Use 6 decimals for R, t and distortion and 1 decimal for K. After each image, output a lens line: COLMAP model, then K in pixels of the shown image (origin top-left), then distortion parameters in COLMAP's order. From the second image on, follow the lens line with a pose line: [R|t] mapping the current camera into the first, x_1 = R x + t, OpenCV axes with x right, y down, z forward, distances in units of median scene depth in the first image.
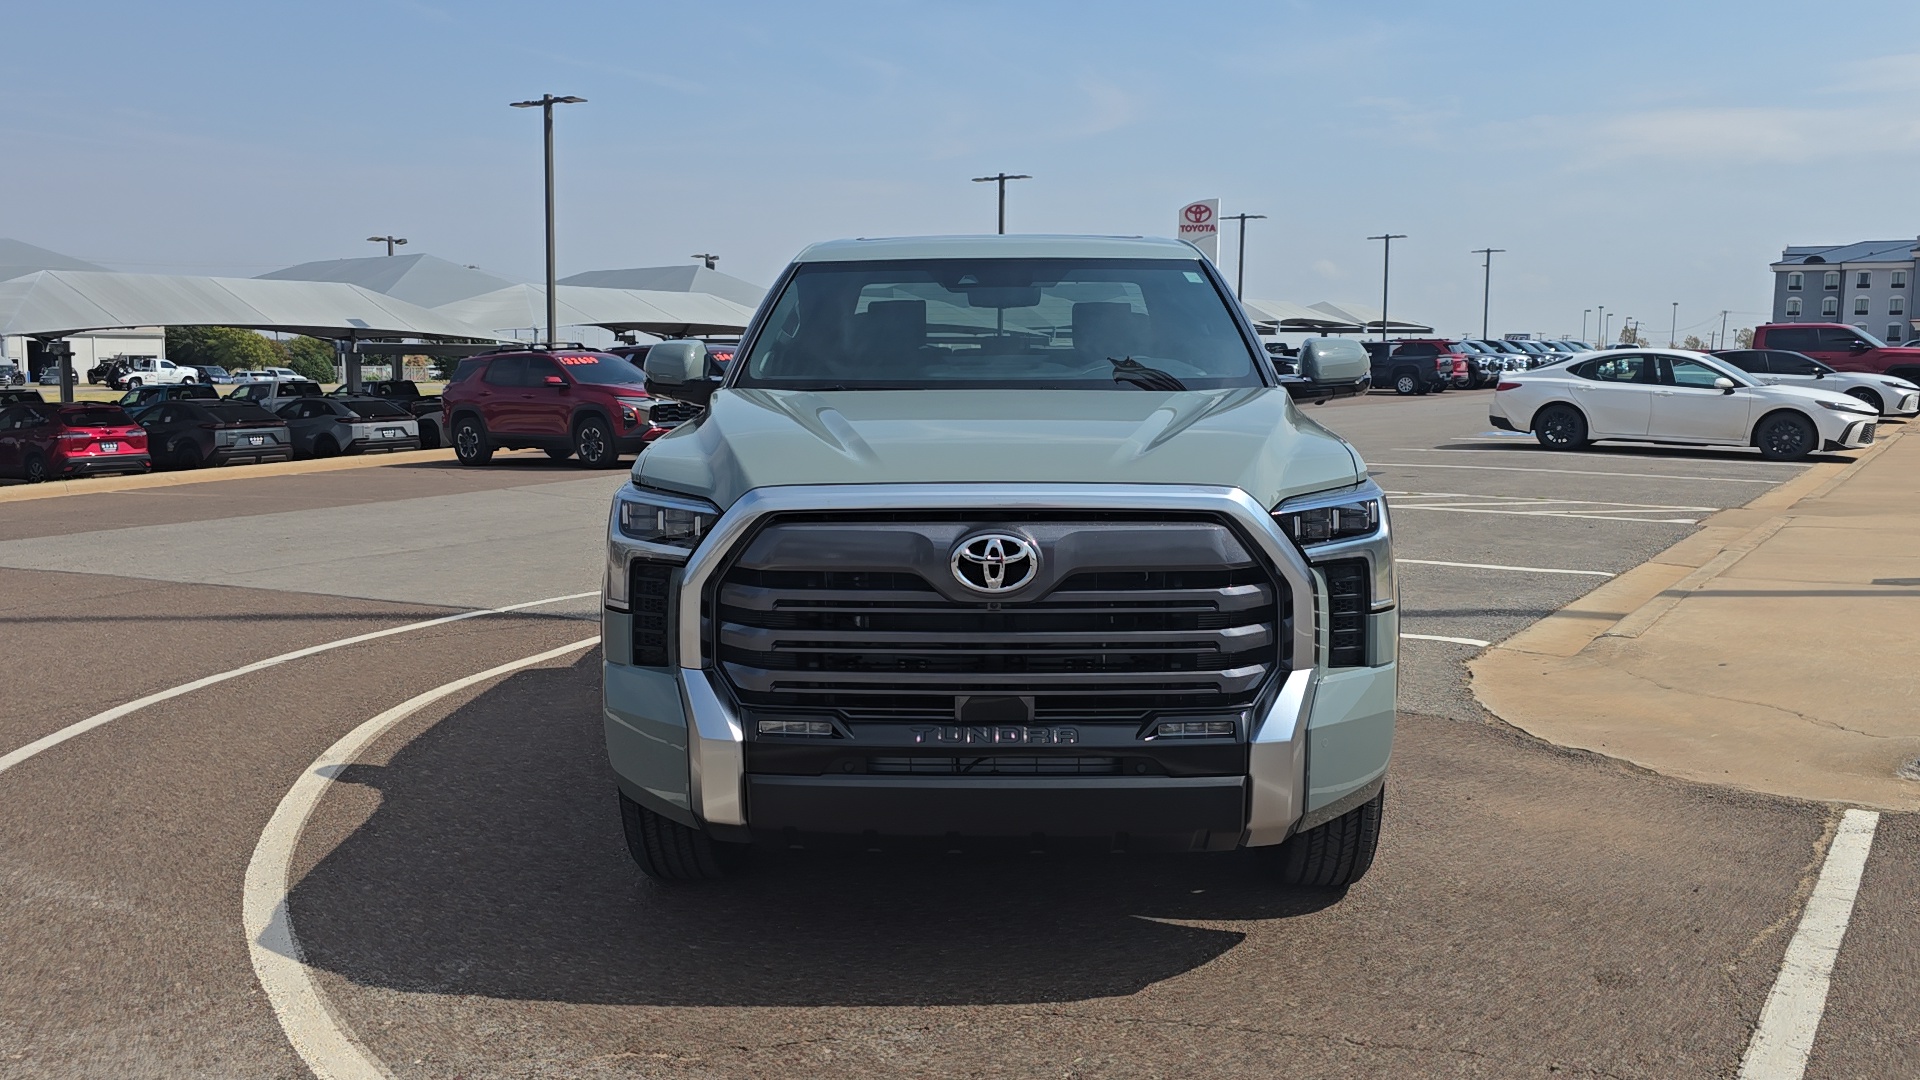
lens RADIAL K [[1603.1, 0, 960.0], [0, 1603.1, 540.0], [0, 0, 1]] dist [-0.004657, 0.009070]
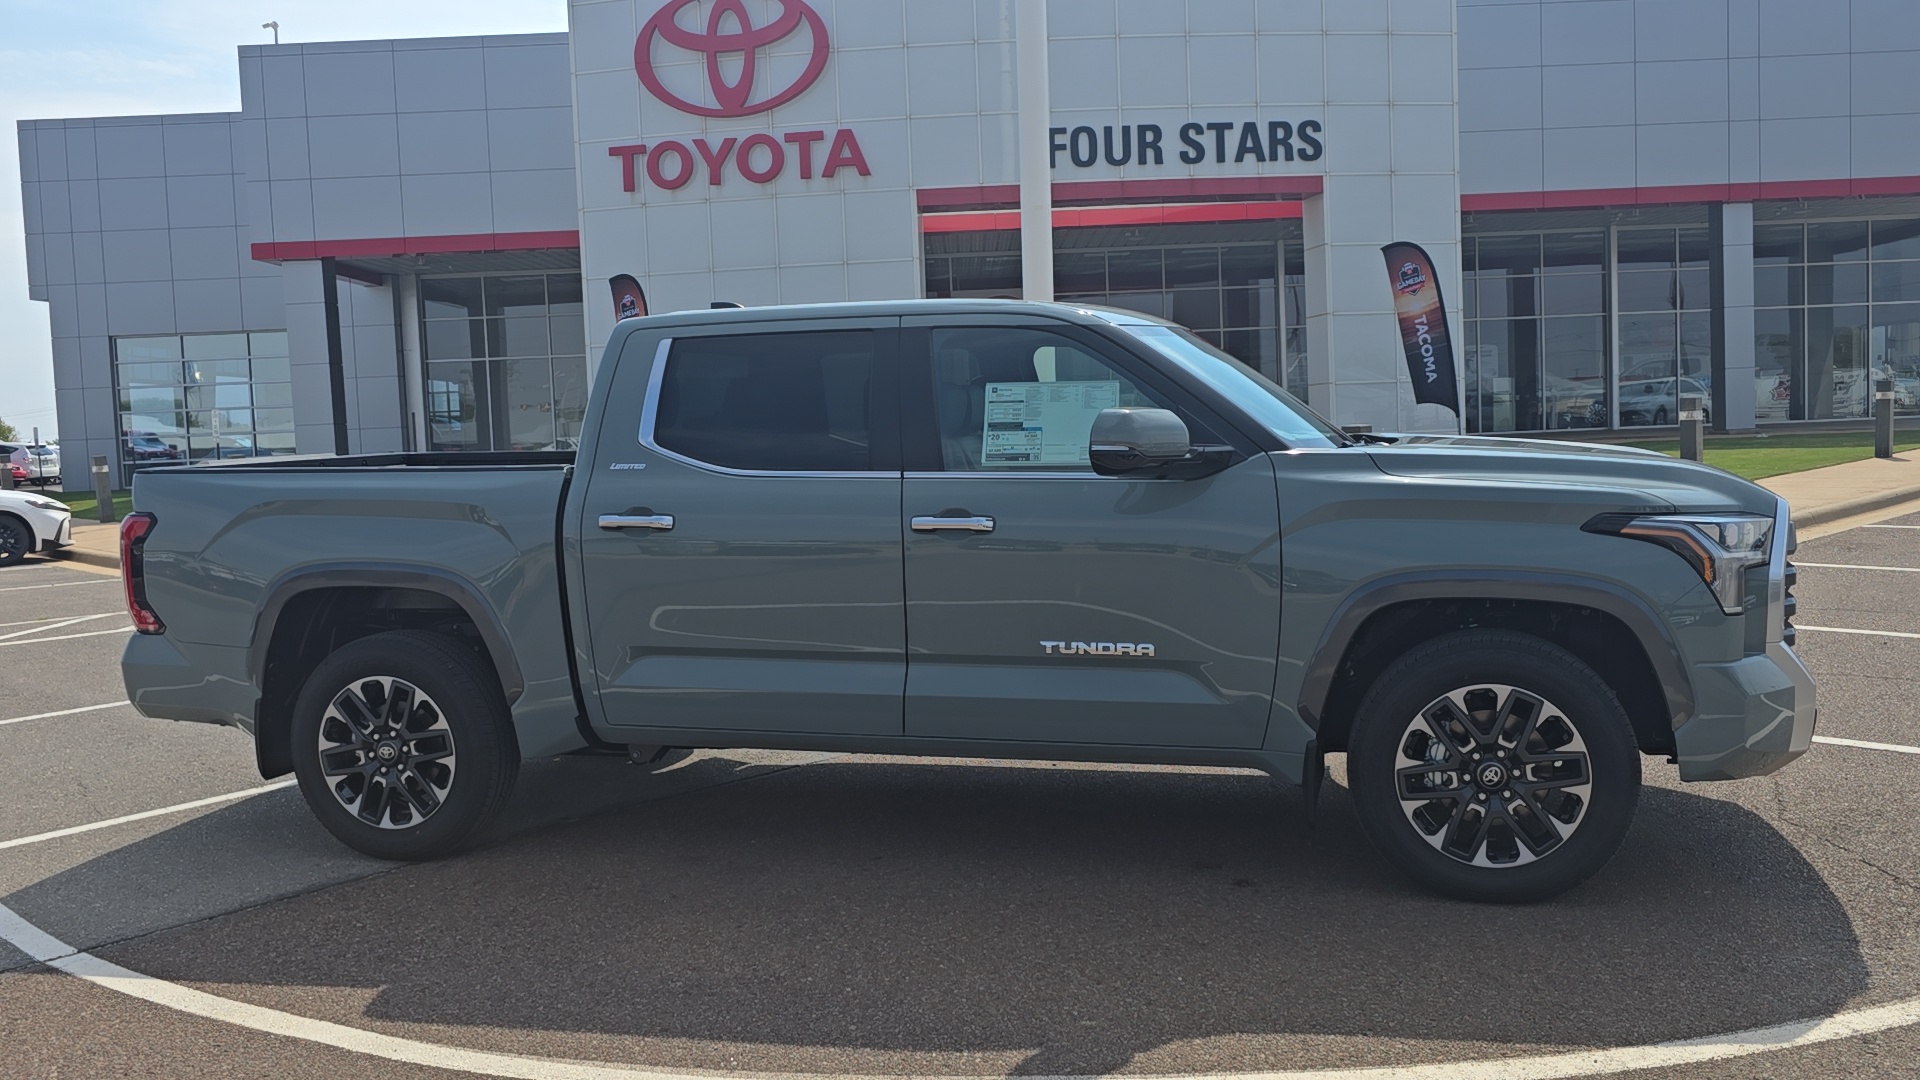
lens RADIAL K [[1603.1, 0, 960.0], [0, 1603.1, 540.0], [0, 0, 1]] dist [-0.004657, 0.009070]
pose [[0.219173, -0.088538, 0.971660, -1.521120], [0.153305, 0.986629, 0.055322, -0.168538], [-0.963567, 0.136835, 0.229816, 1.302406]]
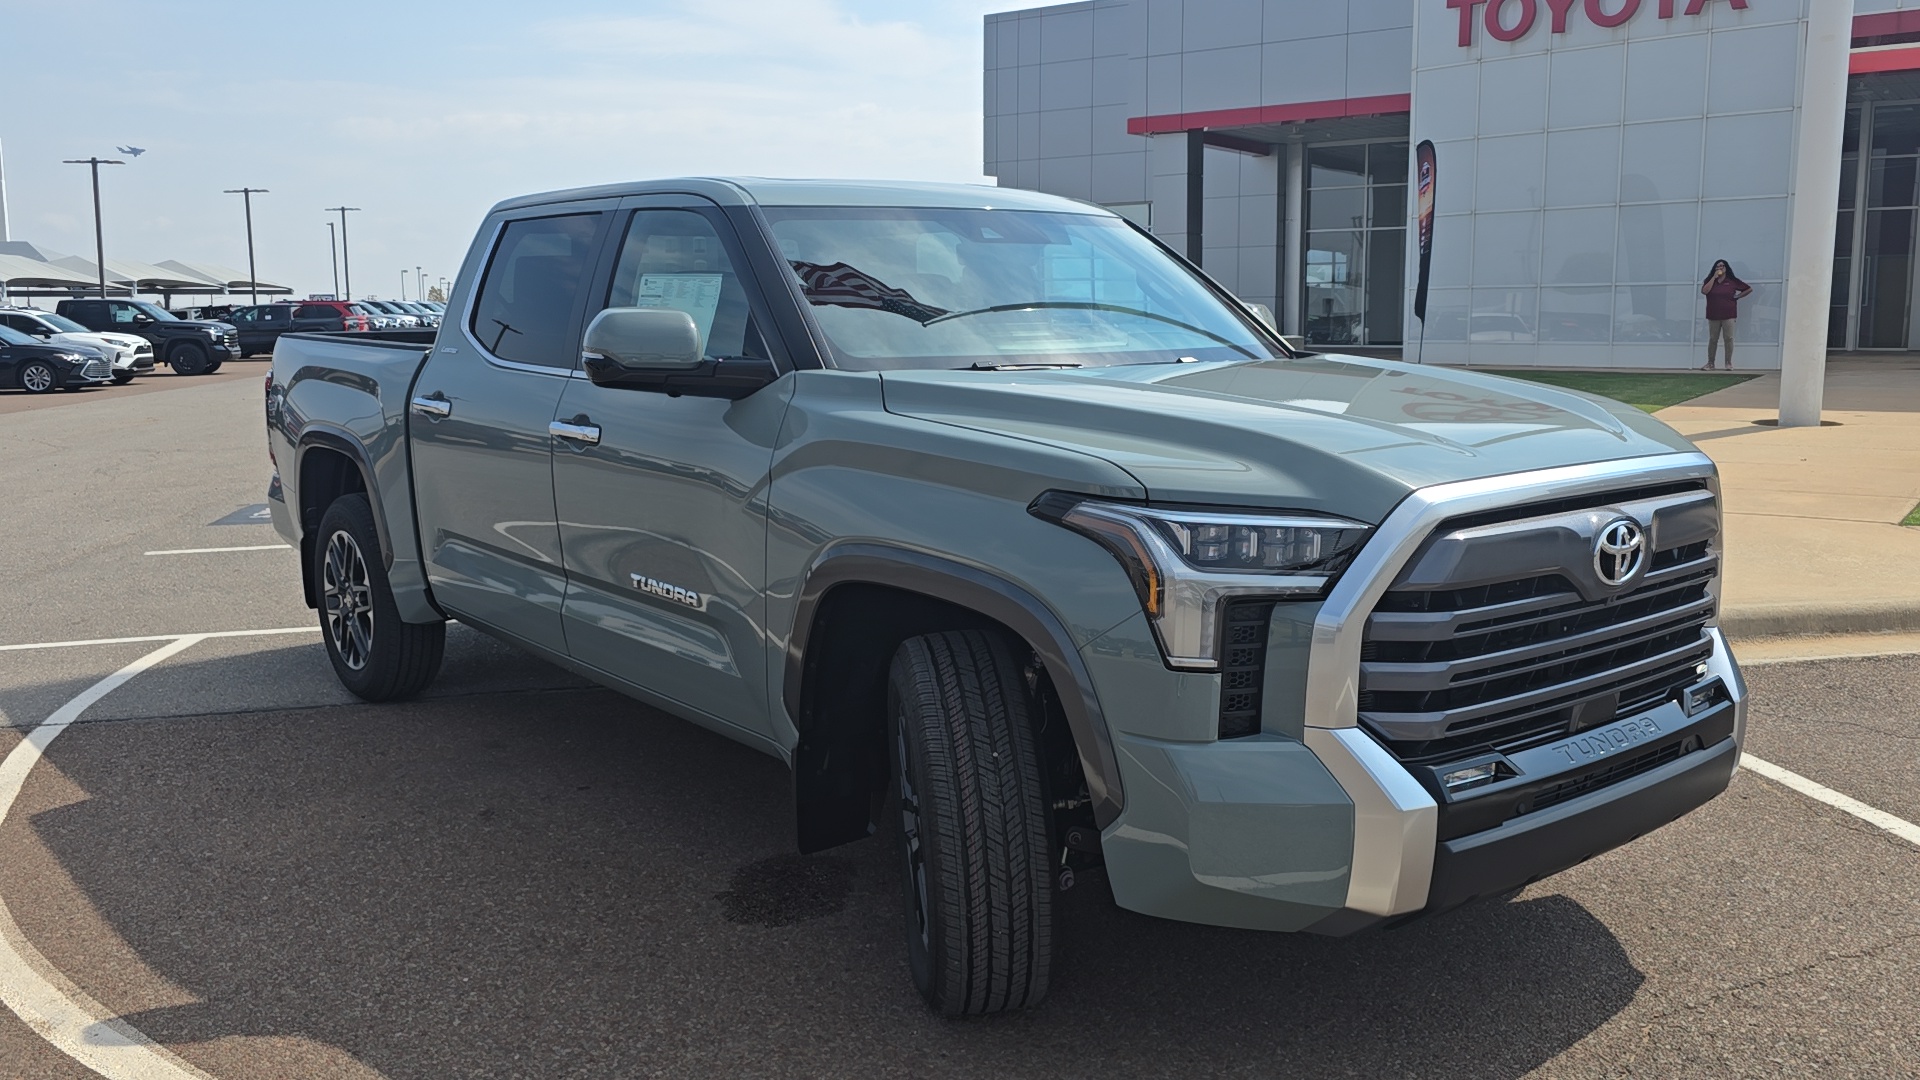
lens RADIAL K [[1603.1, 0, 960.0], [0, 1603.1, 540.0], [0, 0, 1]] dist [-0.004657, 0.009070]
pose [[0.754254, -0.104095, 0.648279, -0.793664], [0.088356, 0.994463, 0.056883, -0.070706], [-0.650611, 0.014375, 0.759275, 0.513768]]
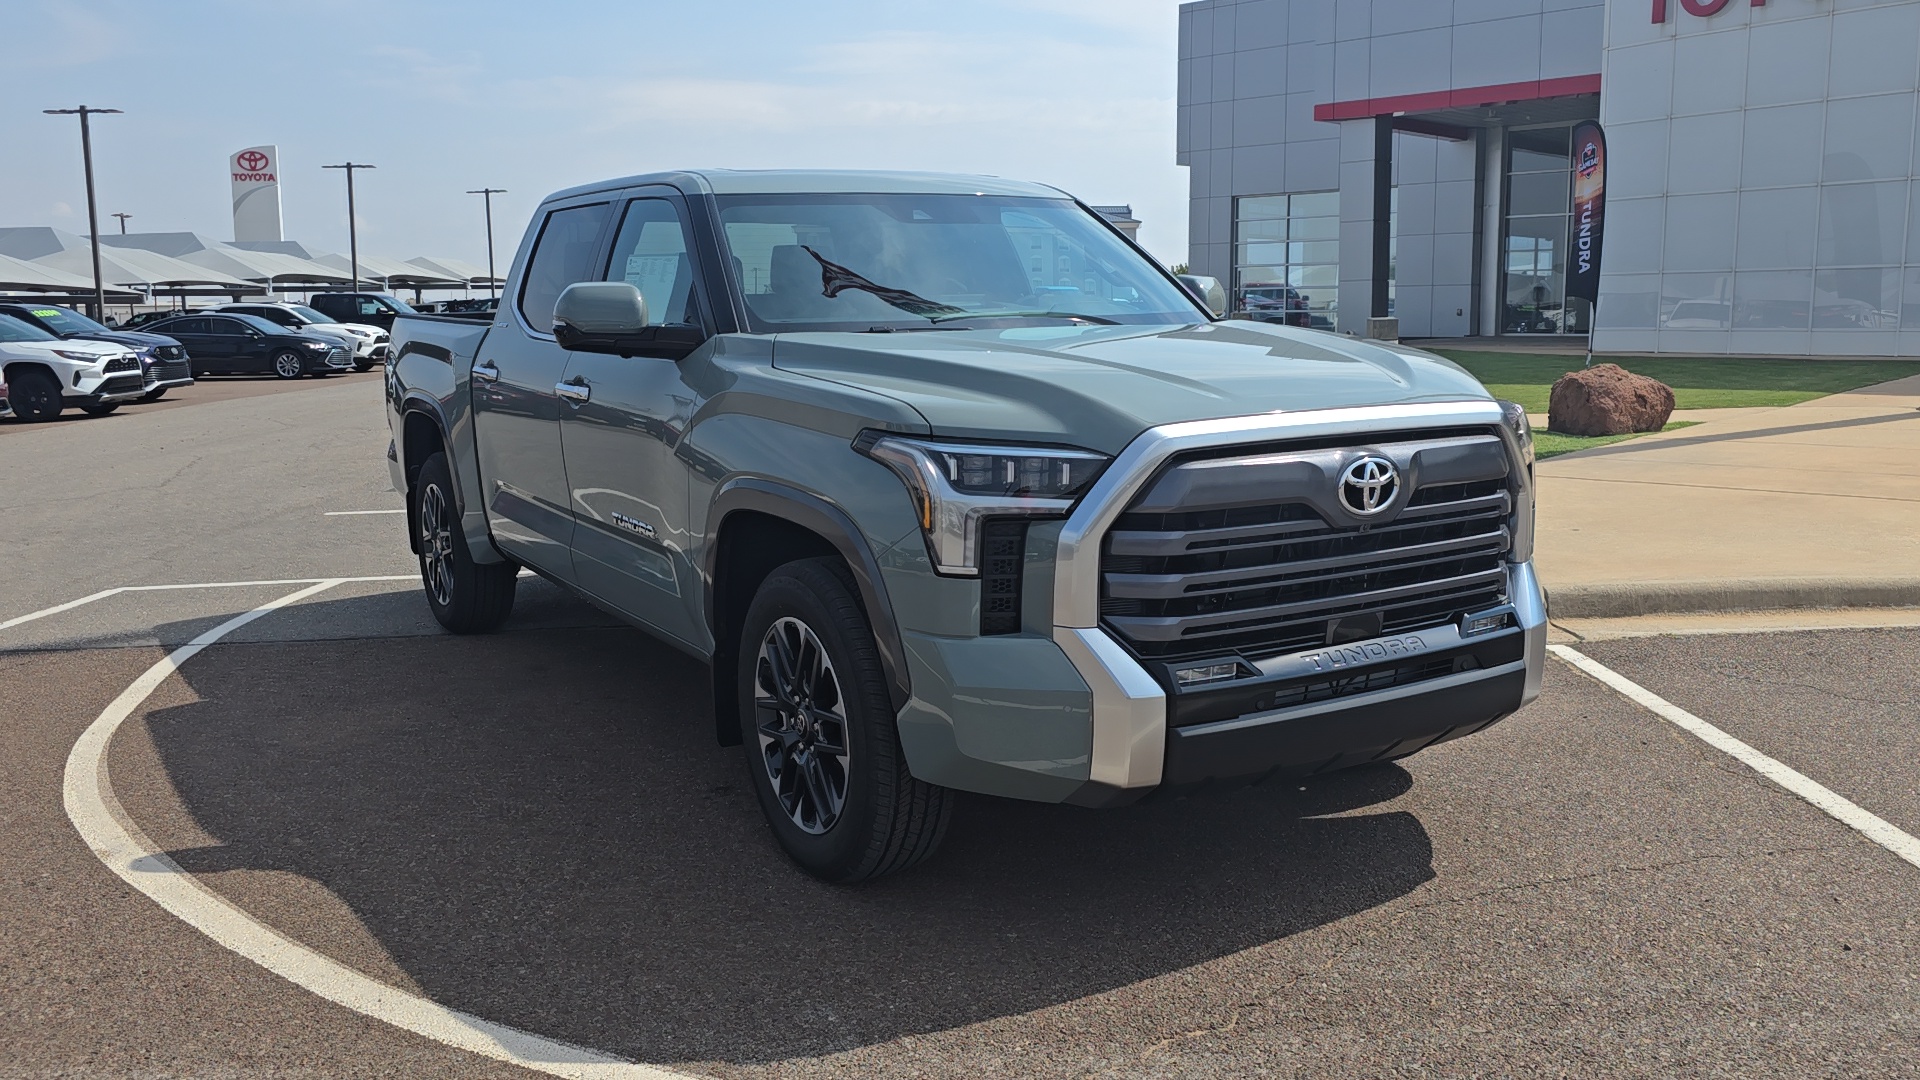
lens RADIAL K [[1602.4, 0, 954.2], [0, 1602.4, 535.2], [0, 0, 1]] dist [0.005124, 0.000404]
pose [[0.839714, -0.092368, 0.535115, -0.707562], [0.079821, 0.995719, 0.046617, -0.021688], [-0.537130, 0.003569, 0.843492, 0.254351]]
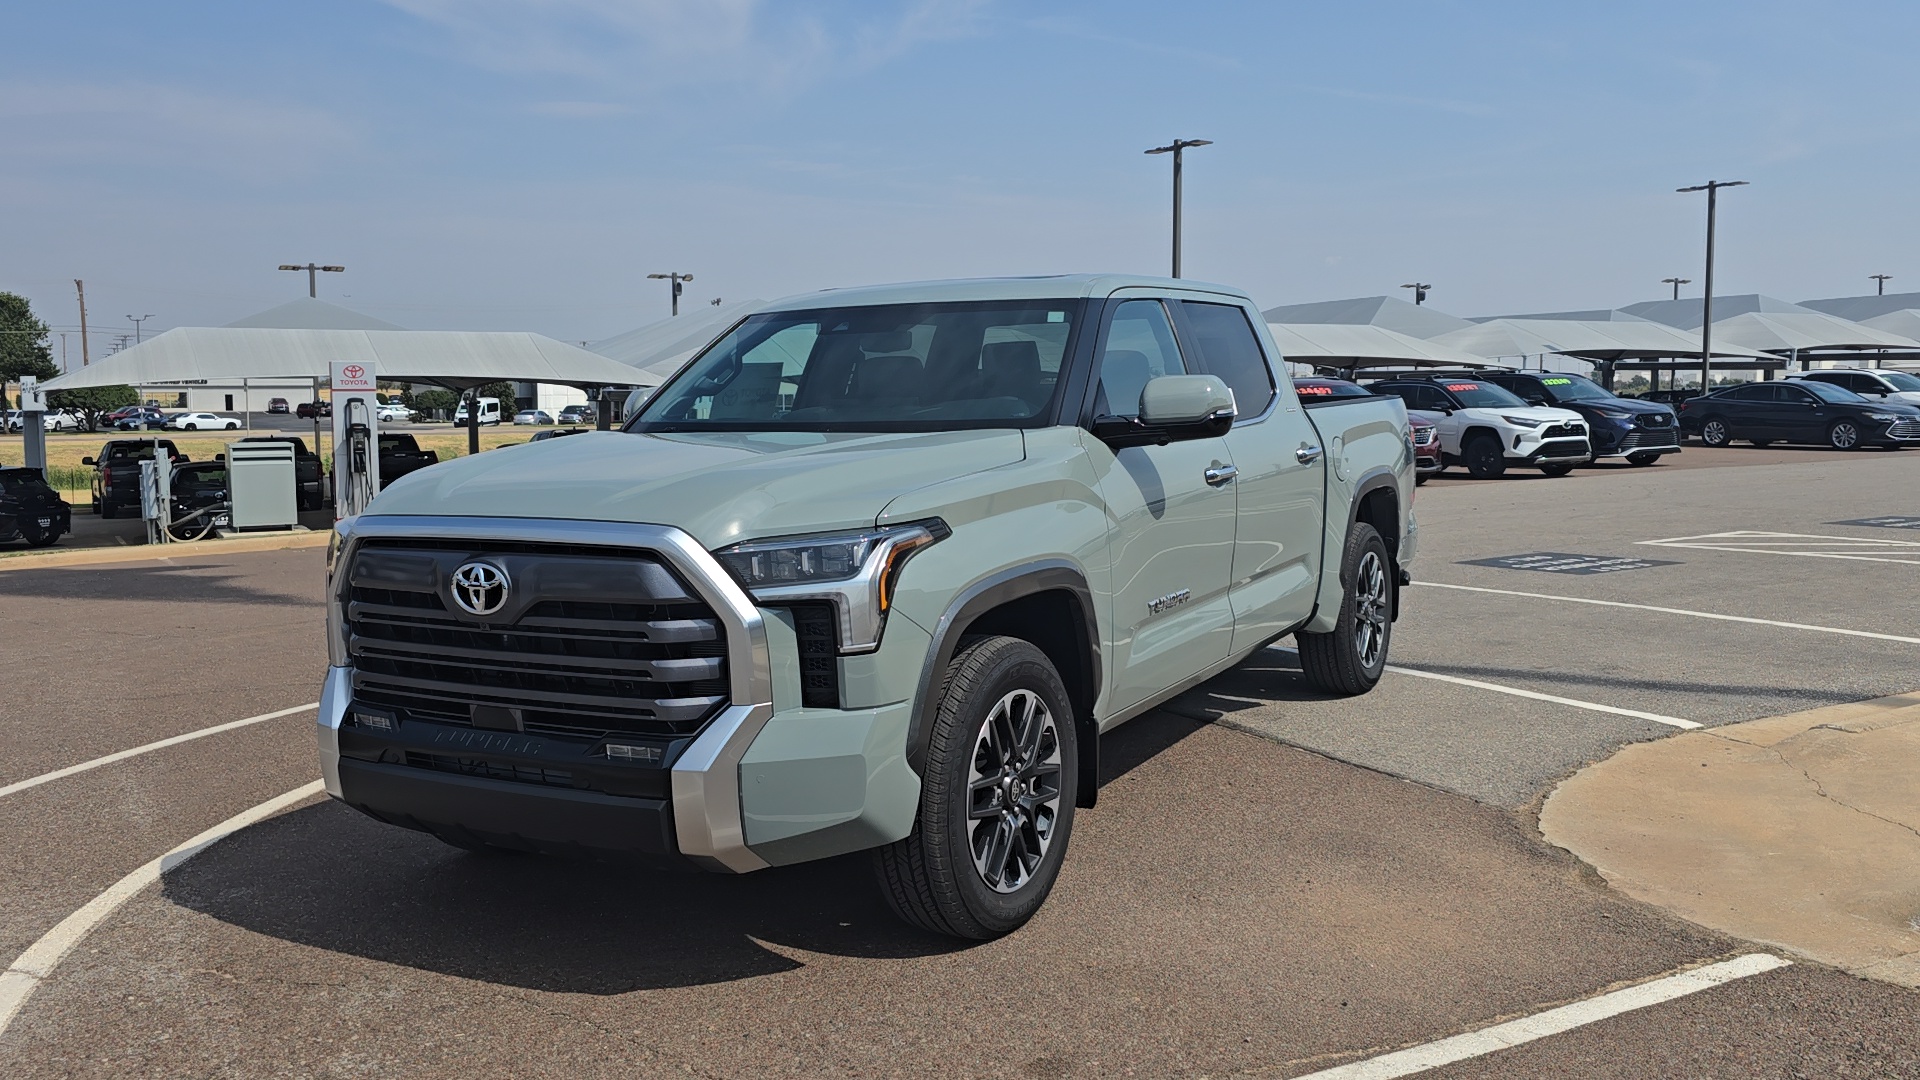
lens RADIAL K [[1607.2, 0, 943.2], [0, 1607.2, 542.8], [0, 0, 1]] dist [-0.005809, 0.002571]
pose [[0.886589, 0.030019, -0.461582, 0.776923], [-0.038762, 0.999204, -0.009468, -0.018272], [0.460930, 0.026286, 0.887047, 0.135871]]
